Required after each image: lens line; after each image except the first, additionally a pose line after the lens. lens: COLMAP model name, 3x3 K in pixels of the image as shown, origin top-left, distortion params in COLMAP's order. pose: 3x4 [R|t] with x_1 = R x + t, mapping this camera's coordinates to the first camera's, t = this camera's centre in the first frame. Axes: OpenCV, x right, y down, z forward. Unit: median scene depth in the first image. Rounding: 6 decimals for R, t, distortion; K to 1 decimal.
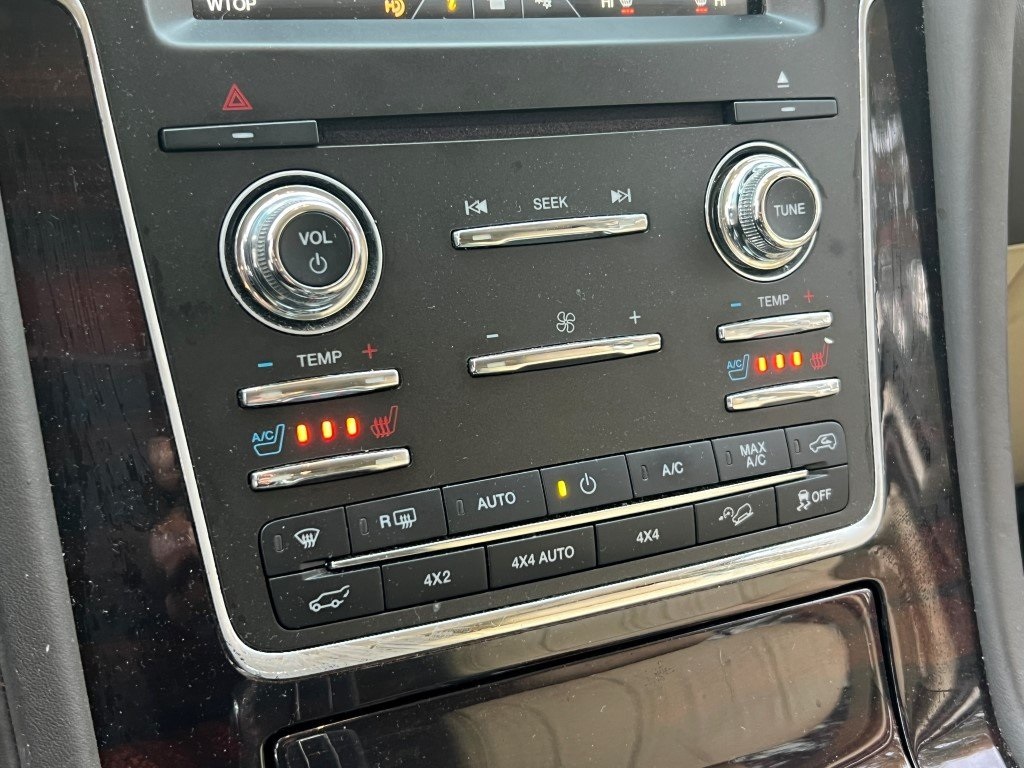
lens RADIAL K [[1291.7, 0, 512.0], [0, 1291.7, 384.0], [0, 0, 1]] dist [0.112967, -0.000758]
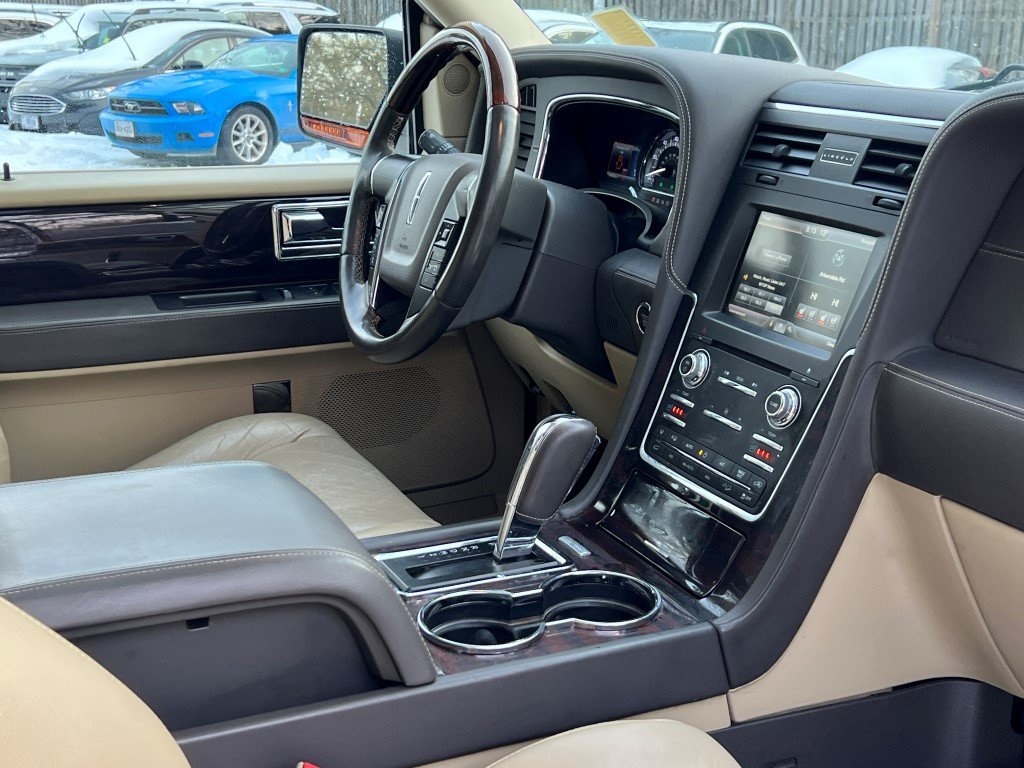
lens RADIAL K [[1340.3, 0, 512.0], [0, 1340.3, 384.0], [0, 0, 1]] dist [-0.003855, -0.003554]
pose [[-0.014414, 0.209356, -0.977733, 3.241084], [-0.418199, 0.886940, 0.196081, -0.528769], [0.908241, 0.411713, 0.074768, 0.187630]]
